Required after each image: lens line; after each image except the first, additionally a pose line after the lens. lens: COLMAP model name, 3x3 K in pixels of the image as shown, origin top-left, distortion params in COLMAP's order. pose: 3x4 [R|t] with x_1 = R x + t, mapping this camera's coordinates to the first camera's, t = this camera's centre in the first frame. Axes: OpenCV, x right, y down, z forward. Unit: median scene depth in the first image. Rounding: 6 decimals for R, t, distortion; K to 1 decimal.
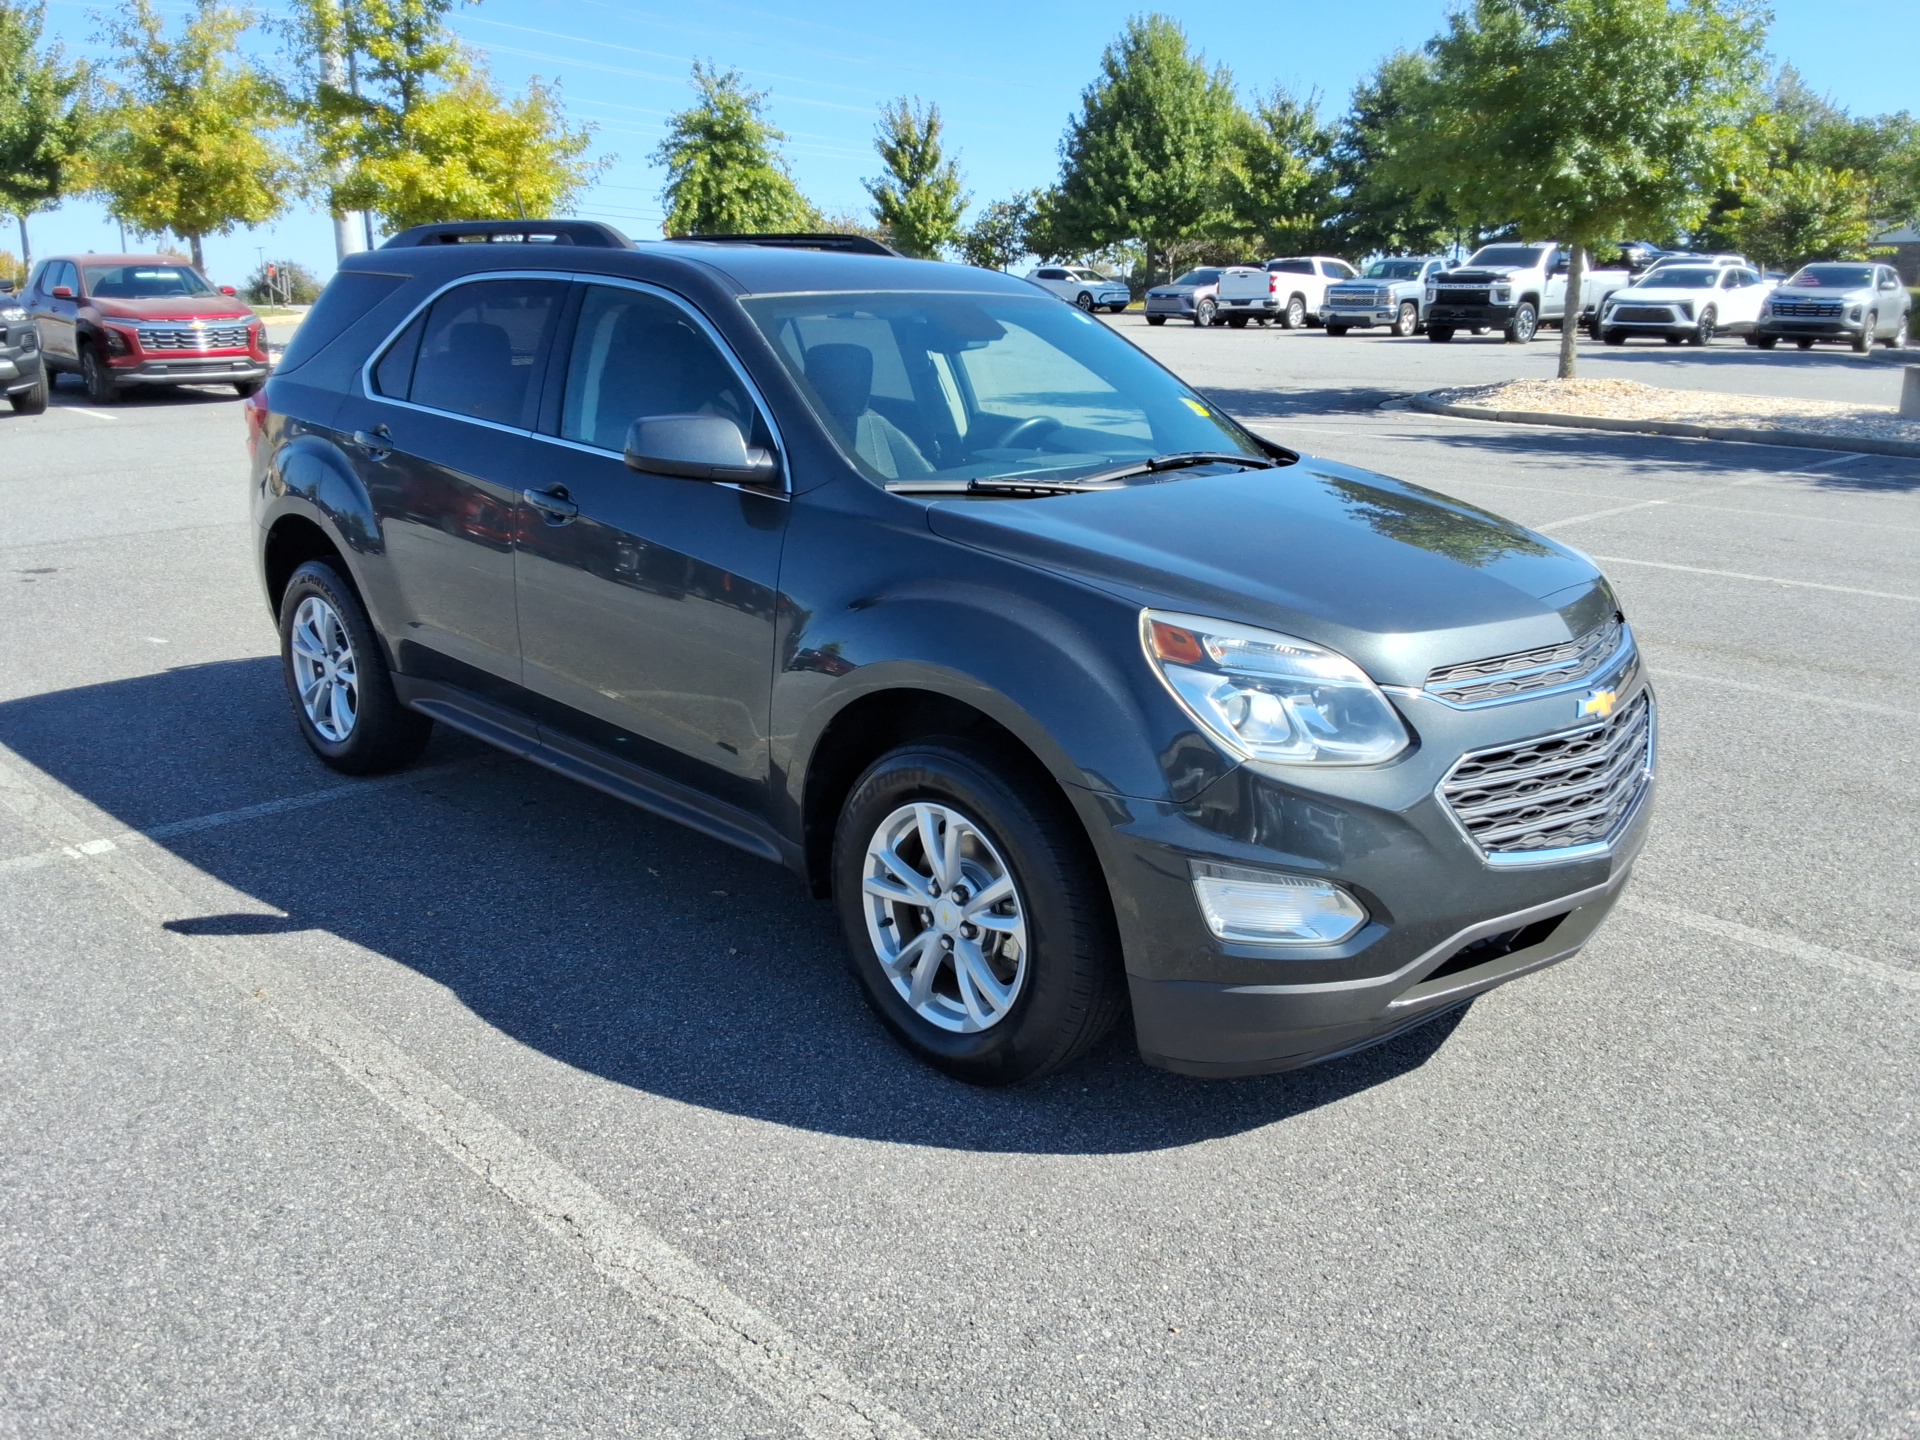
lens RADIAL K [[1544.0, 0, 963.6], [0, 1544.0, 709.7], [0, 0, 1]] dist [0.057261, -0.095523]
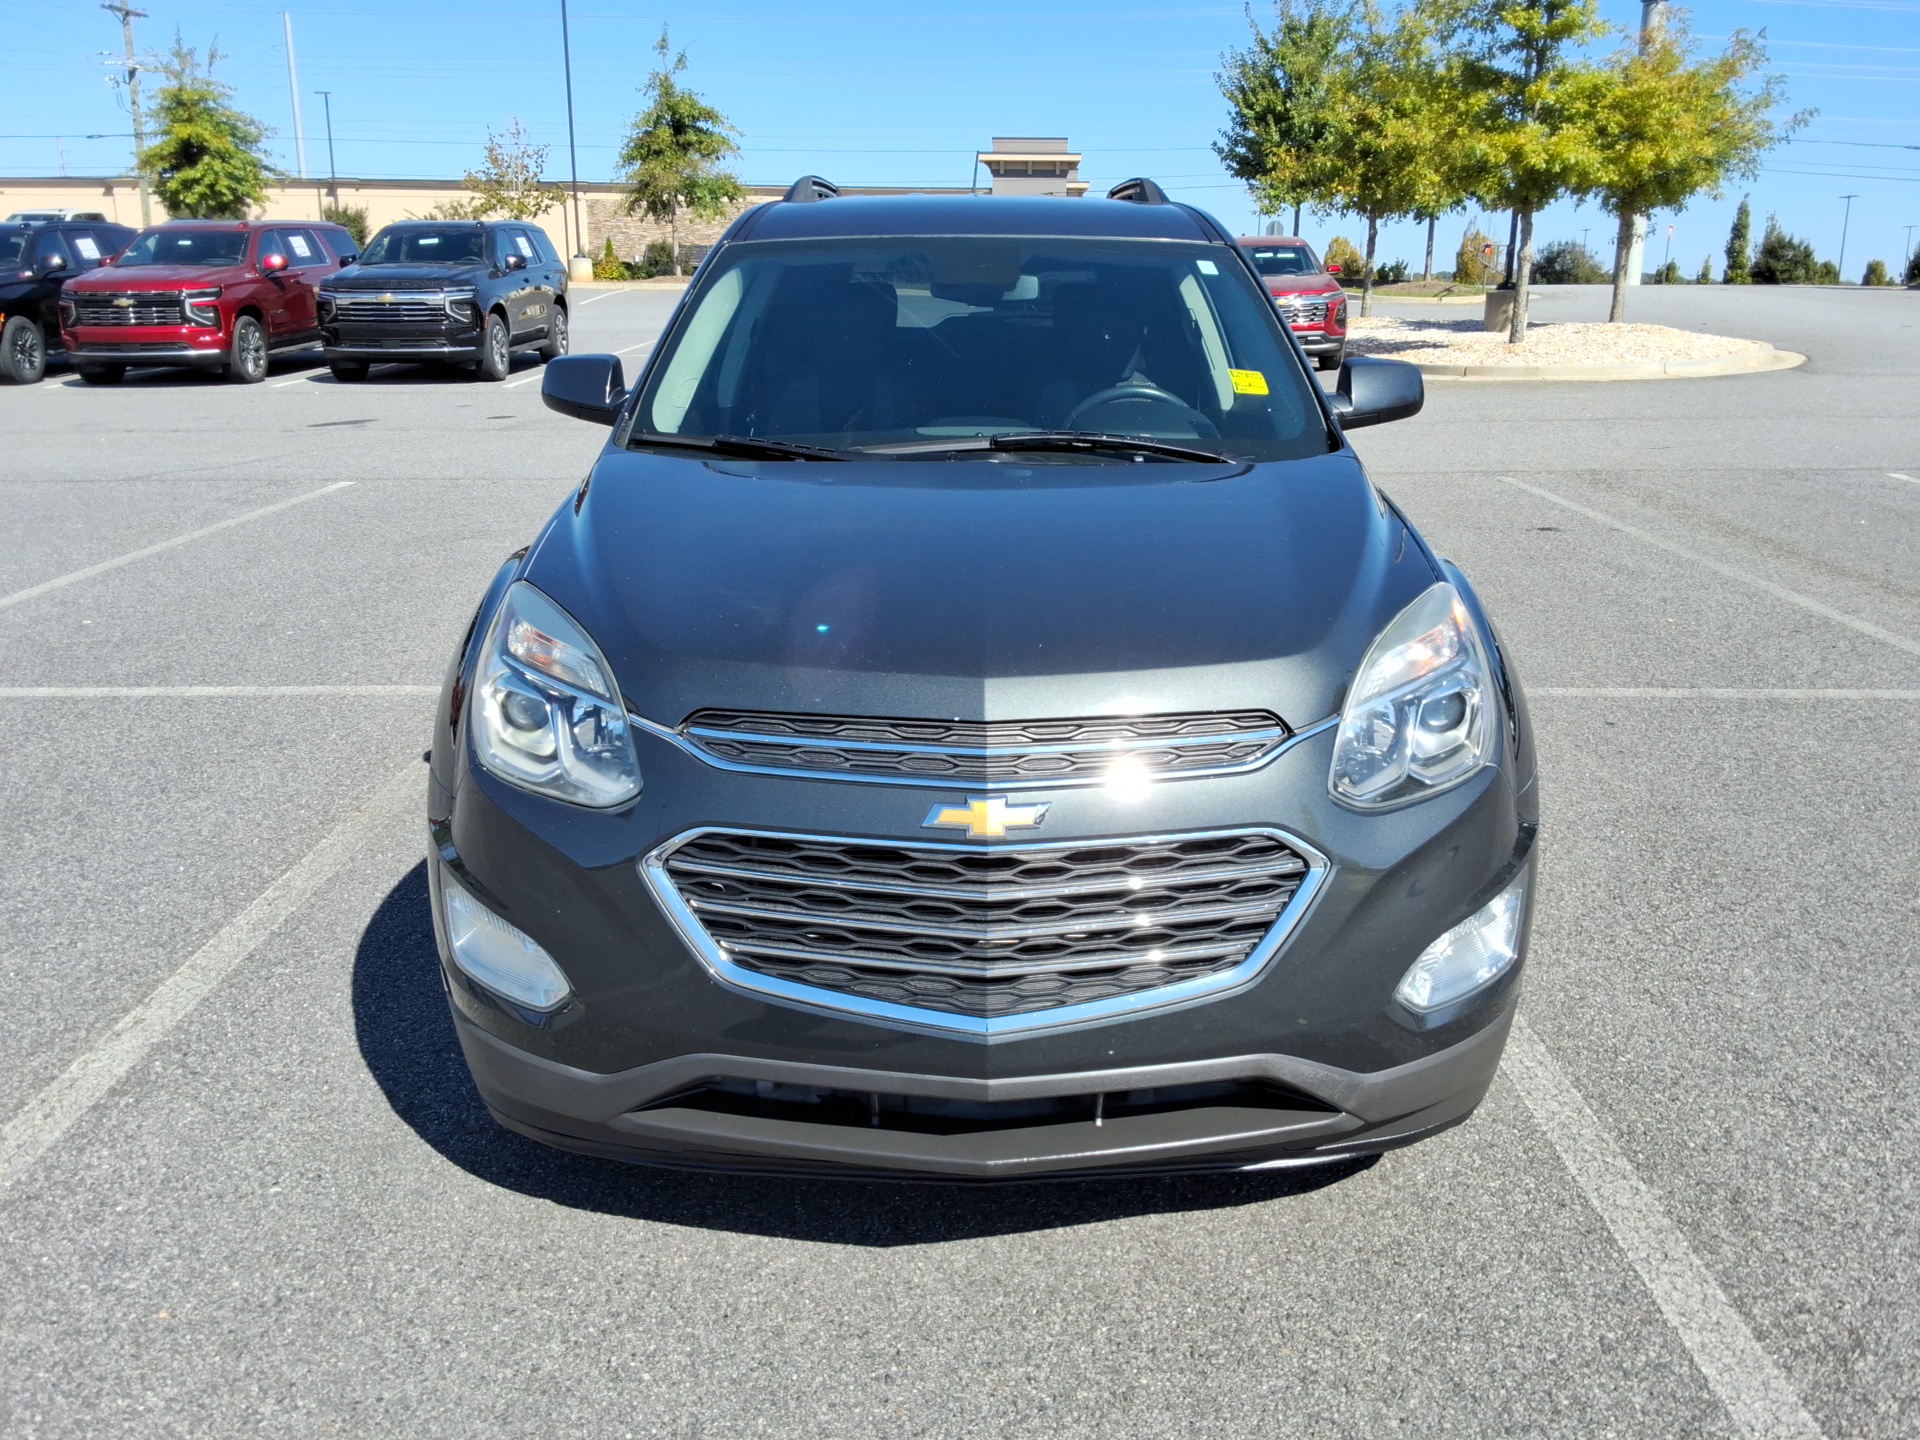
lens RADIAL K [[1544.0, 0, 944.2], [0, 1544.0, 708.0], [0, 0, 1]] dist [0.057261, -0.095523]
pose [[0.711509, 0.182377, -0.678597, 0.110494], [-0.175106, 0.981284, 0.080128, -0.013416], [0.680510, 0.061815, 0.730127, 0.063416]]
